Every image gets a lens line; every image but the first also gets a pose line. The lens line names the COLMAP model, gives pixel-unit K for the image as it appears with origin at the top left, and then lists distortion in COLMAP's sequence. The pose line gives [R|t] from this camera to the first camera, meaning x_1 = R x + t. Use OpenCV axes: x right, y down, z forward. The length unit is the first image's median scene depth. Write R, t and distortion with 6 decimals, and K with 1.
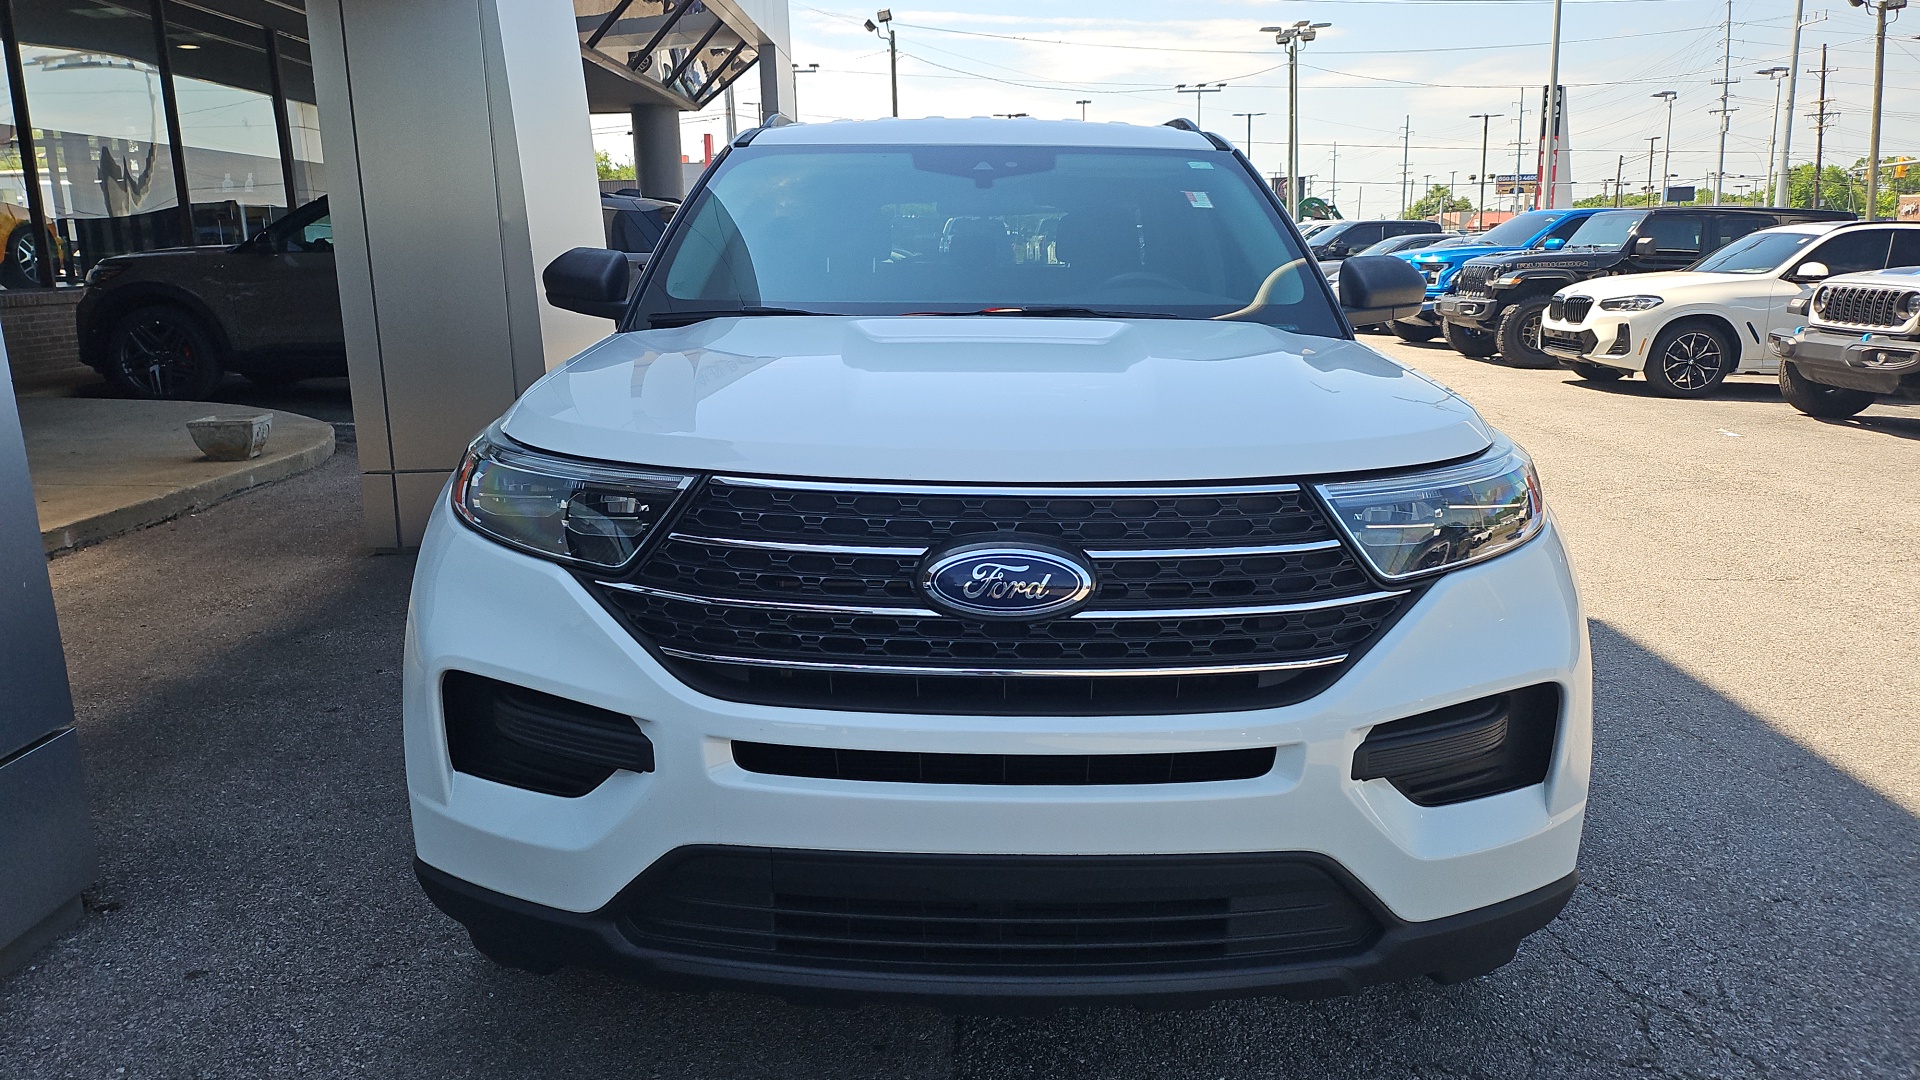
lens RADIAL K [[1435.1, 0, 966.1], [0, 1435.1, 542.5], [0, 0, 1]] dist [0.037545, -0.030210]
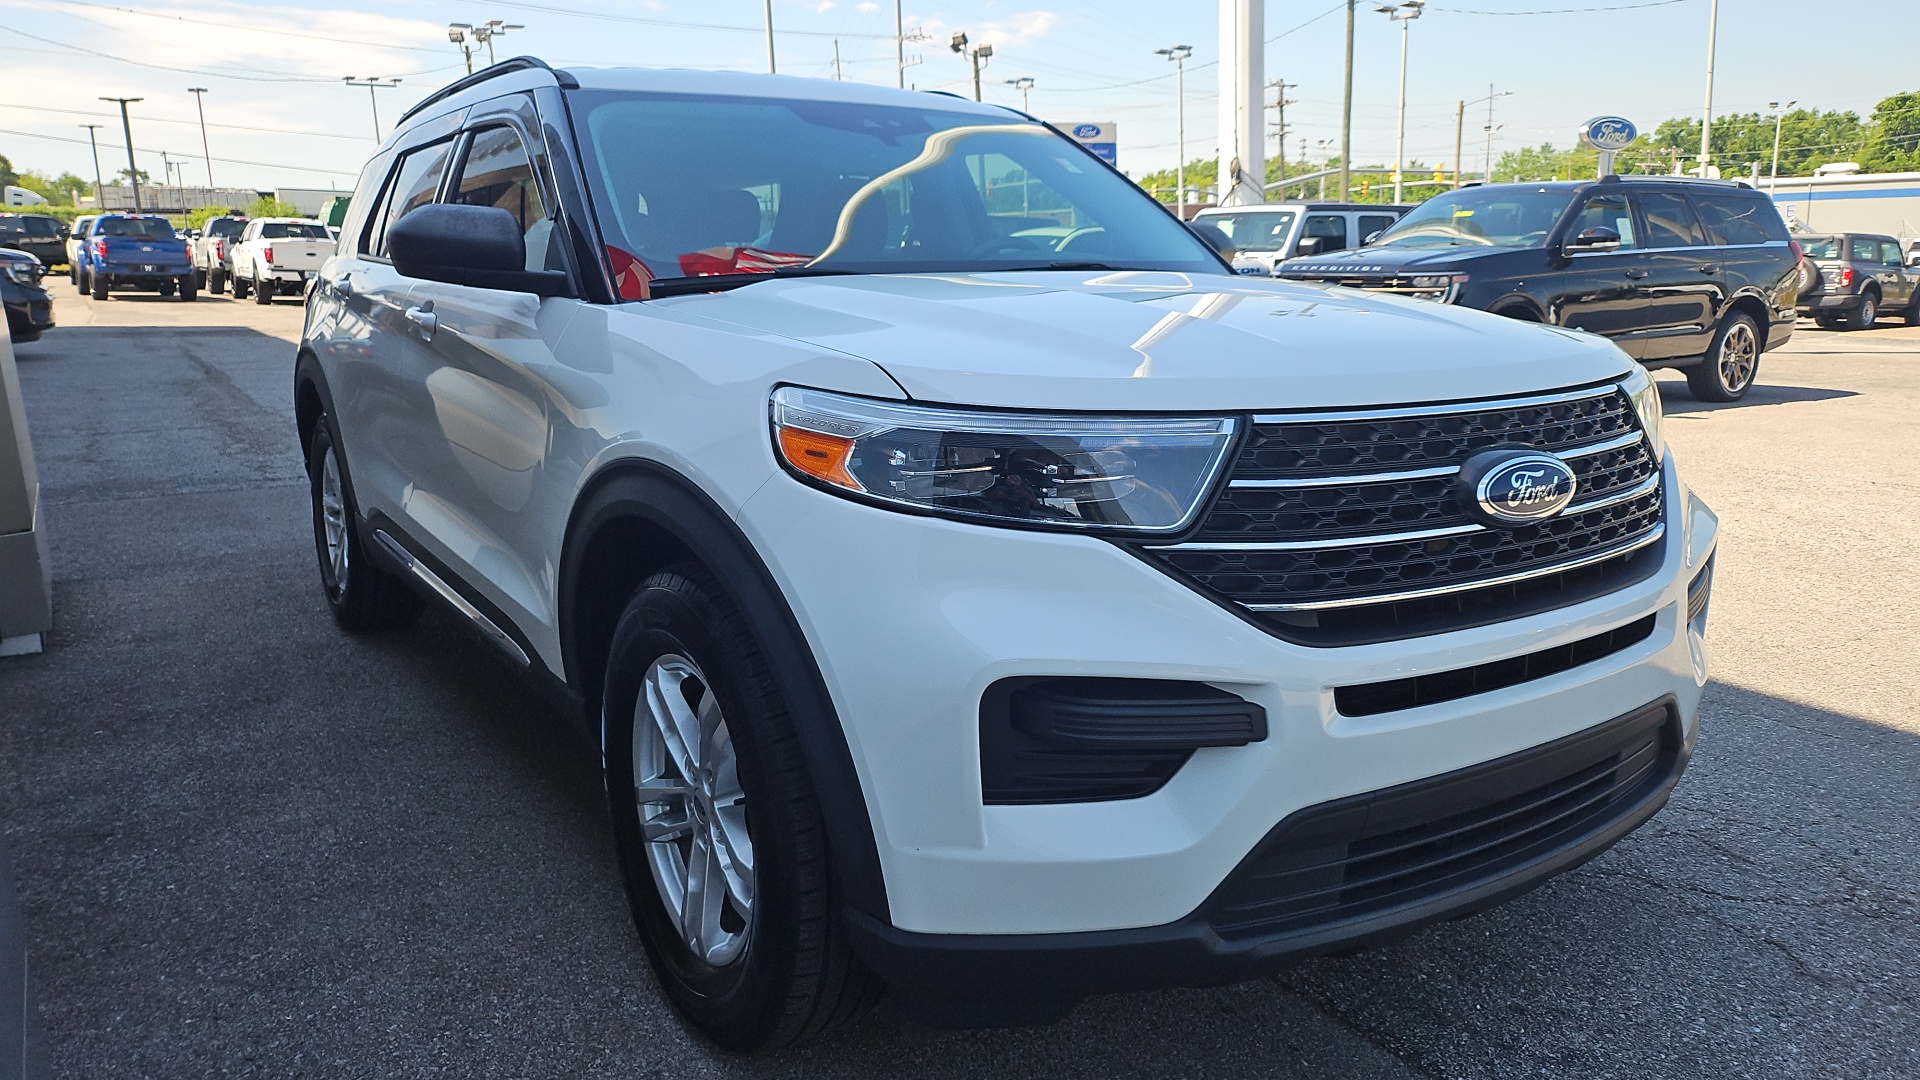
lens RADIAL K [[1435.1, 0, 966.1], [0, 1435.1, 544.5], [0, 0, 1]] dist [0.037545, -0.030210]
pose [[0.806216, -0.121105, 0.579093, -0.862533], [0.127353, 0.991403, 0.030029, -0.014999], [-0.577751, 0.049540, 0.814708, 0.350588]]
